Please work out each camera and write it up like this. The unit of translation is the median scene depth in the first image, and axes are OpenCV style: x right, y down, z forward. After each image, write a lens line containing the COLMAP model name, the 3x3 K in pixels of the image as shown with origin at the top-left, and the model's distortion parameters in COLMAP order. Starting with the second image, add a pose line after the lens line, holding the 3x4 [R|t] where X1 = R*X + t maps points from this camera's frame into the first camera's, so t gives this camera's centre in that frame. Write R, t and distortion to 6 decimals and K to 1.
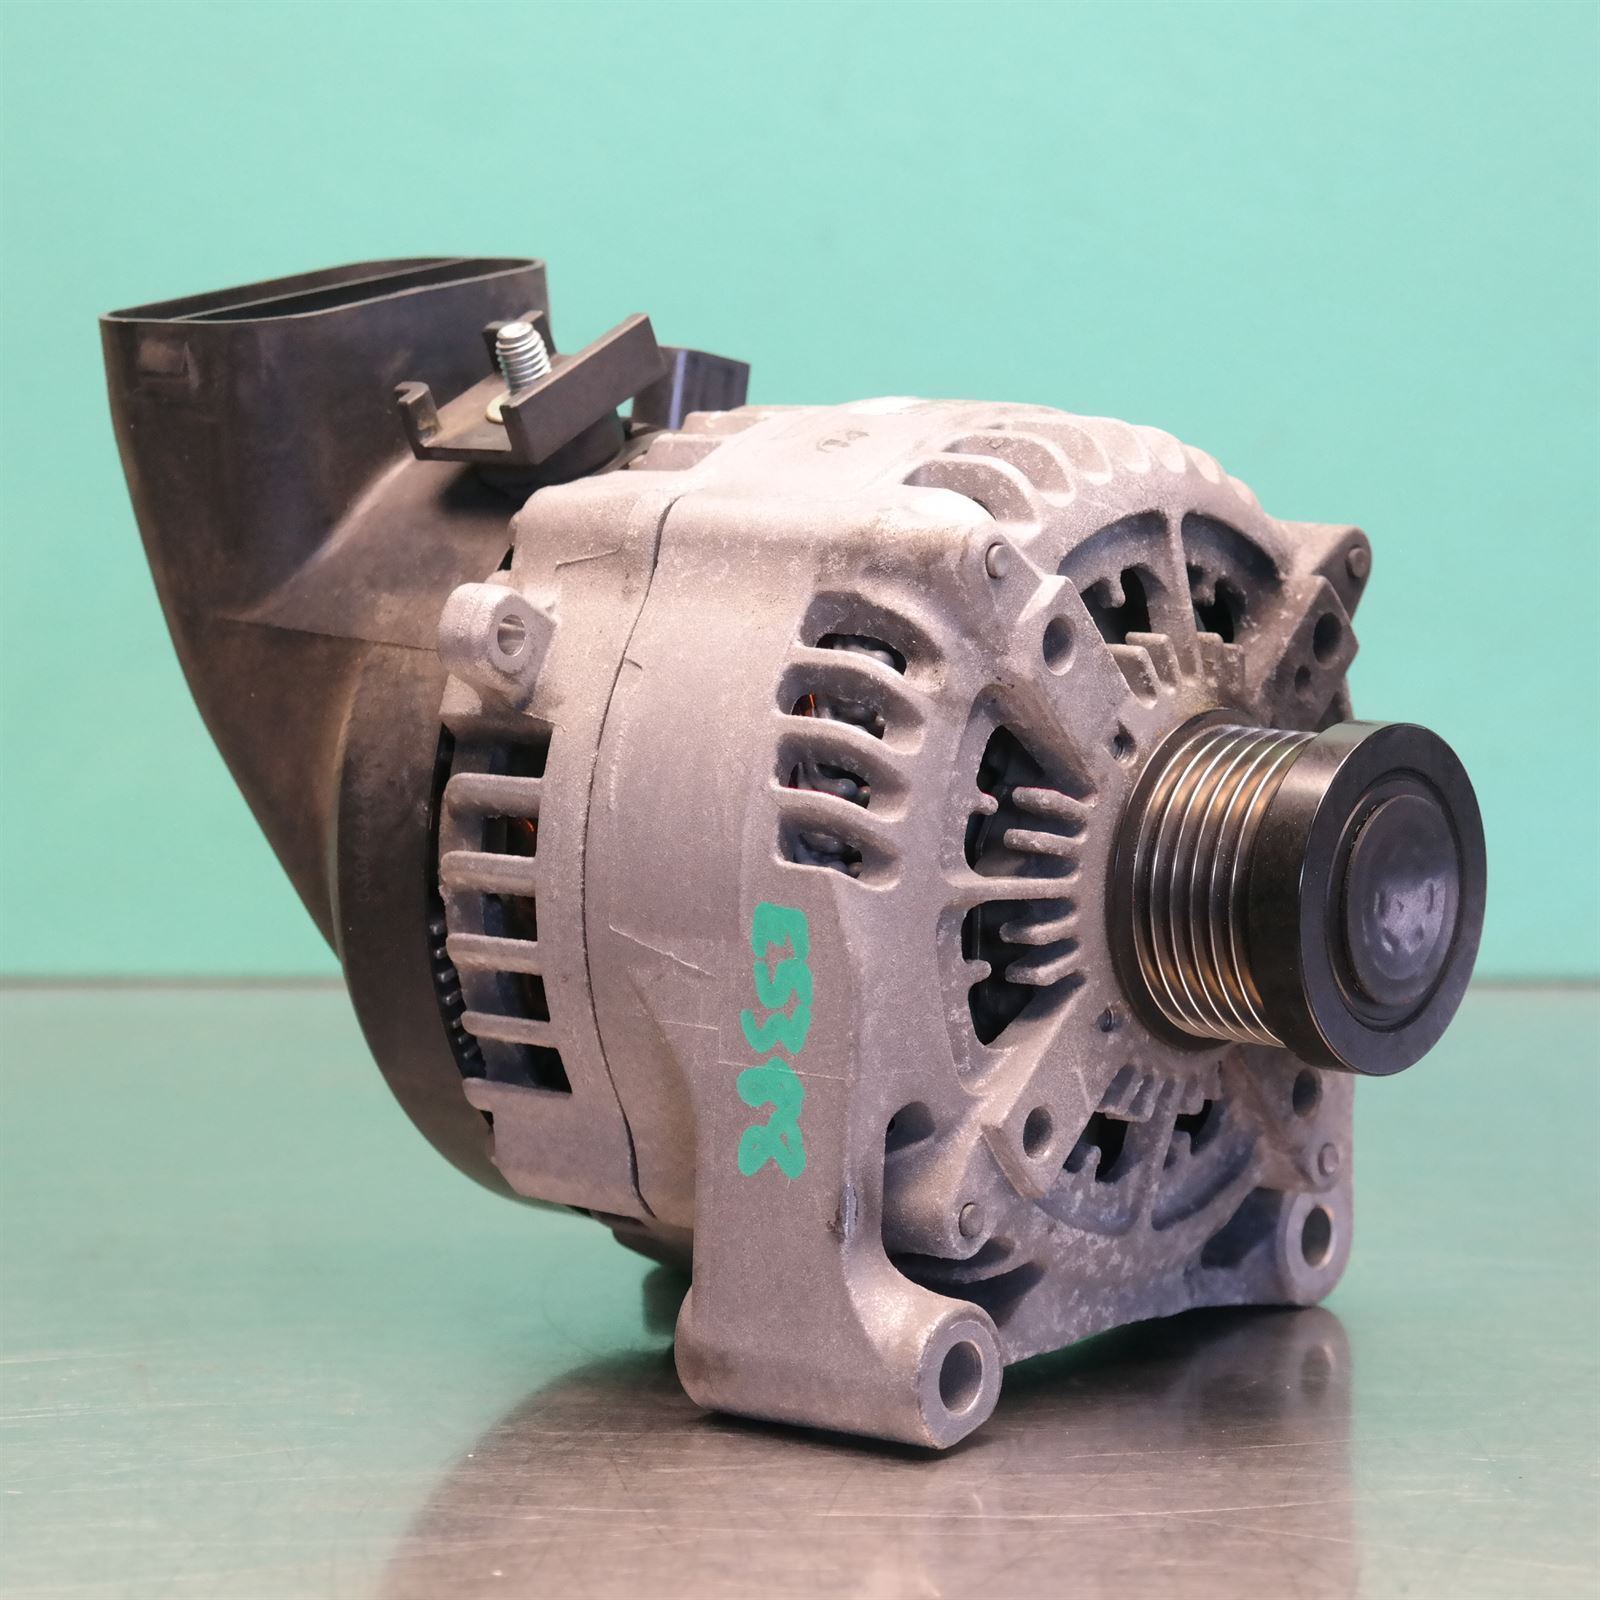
lens RADIAL K [[4839.3, 0, 788.6], [0, 4839.3, 808.3], [0, 0, 1]] dist [0.155493, 0.000000]
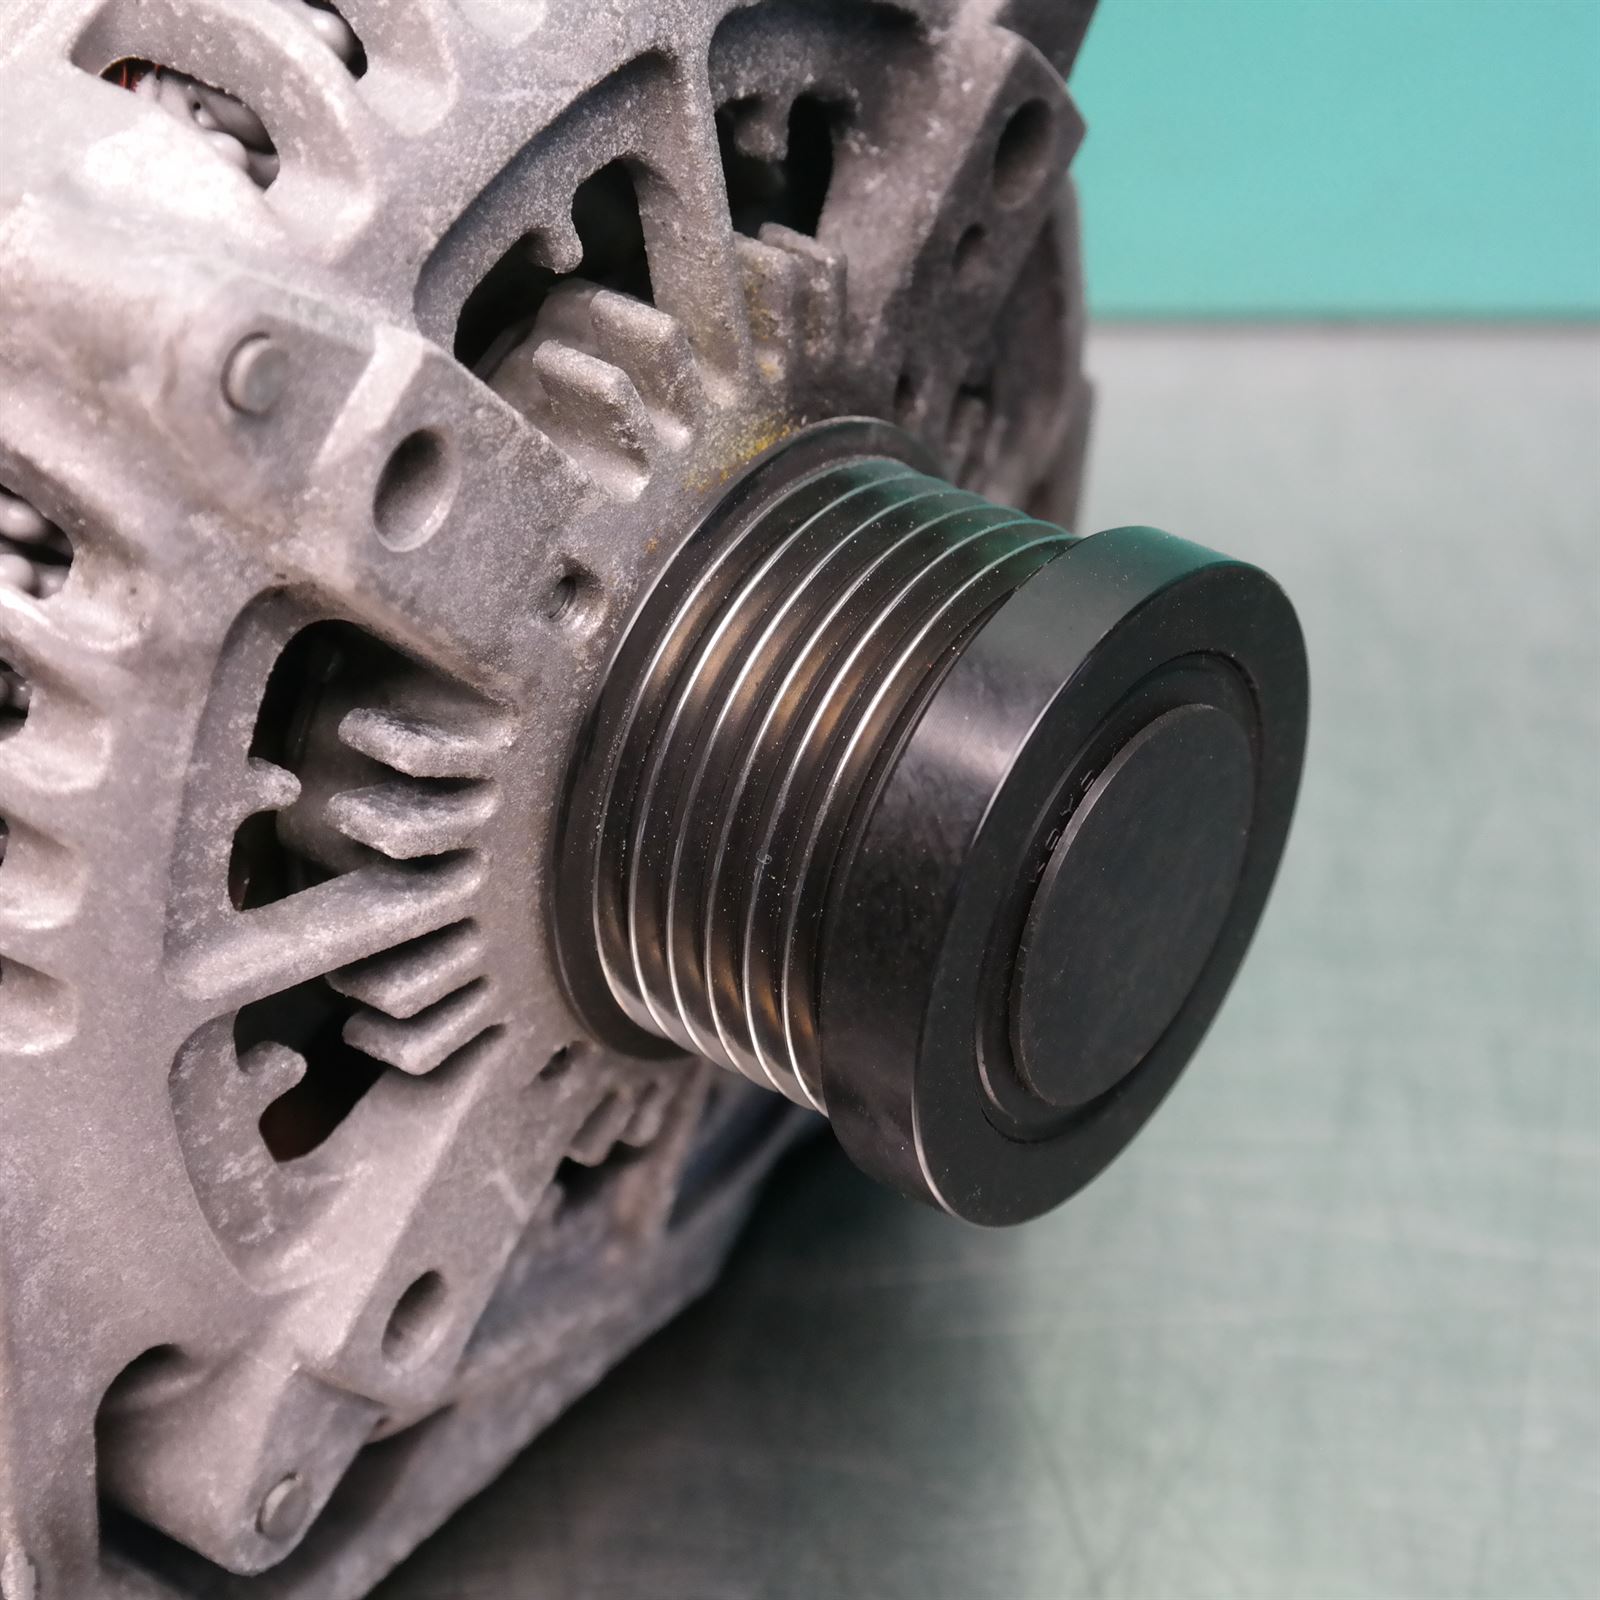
lens RADIAL K [[4202.6, 0, 797.4], [0, 4202.6, 788.7], [0, 0, 1]] dist [0.079339, 0.000000]
pose [[0.999190, -0.012855, 0.038132, 0.075239], [-0.006957, 0.878148, 0.478338, -0.195589], [-0.039635, -0.478216, 0.877348, 0.628040]]
